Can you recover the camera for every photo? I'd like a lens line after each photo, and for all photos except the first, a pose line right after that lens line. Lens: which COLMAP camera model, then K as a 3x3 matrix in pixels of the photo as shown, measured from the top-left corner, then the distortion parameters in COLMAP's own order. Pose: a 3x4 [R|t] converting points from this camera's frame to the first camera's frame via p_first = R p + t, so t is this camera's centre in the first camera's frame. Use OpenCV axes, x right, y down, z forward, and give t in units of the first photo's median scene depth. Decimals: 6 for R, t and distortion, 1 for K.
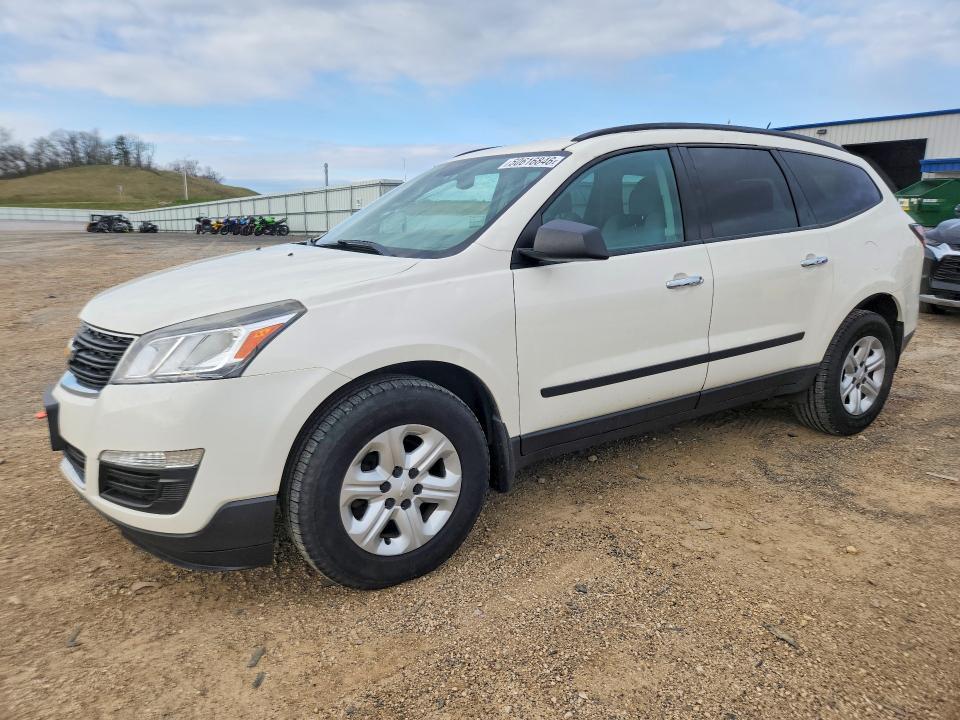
lens RADIAL K [[706.1, 0, 480.0], [0, 706.1, 360.0], [0, 0, 1]] dist [0.024769, -0.002277]
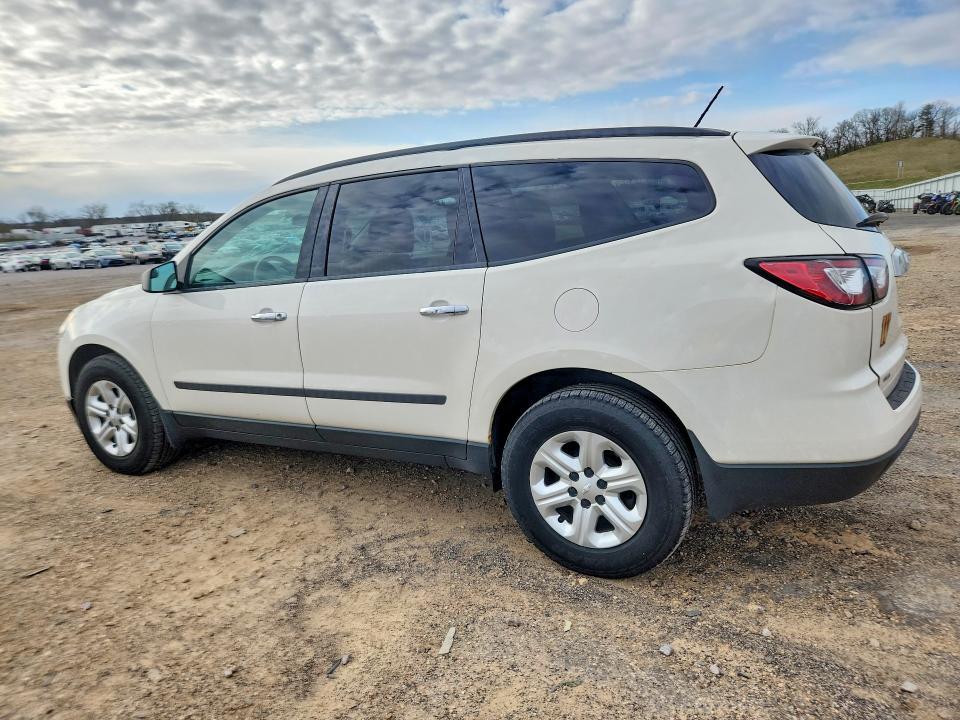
lens RADIAL K [[717.2, 0, 480.0], [0, 717.2, 360.0], [0, 0, 1]] dist [0.026166, -0.010994]
pose [[0.410289, 0.156749, -0.898383, 0.167890], [-0.123395, 0.985600, 0.115612, -0.025037], [0.903569, 0.063422, 0.423723, 0.097292]]
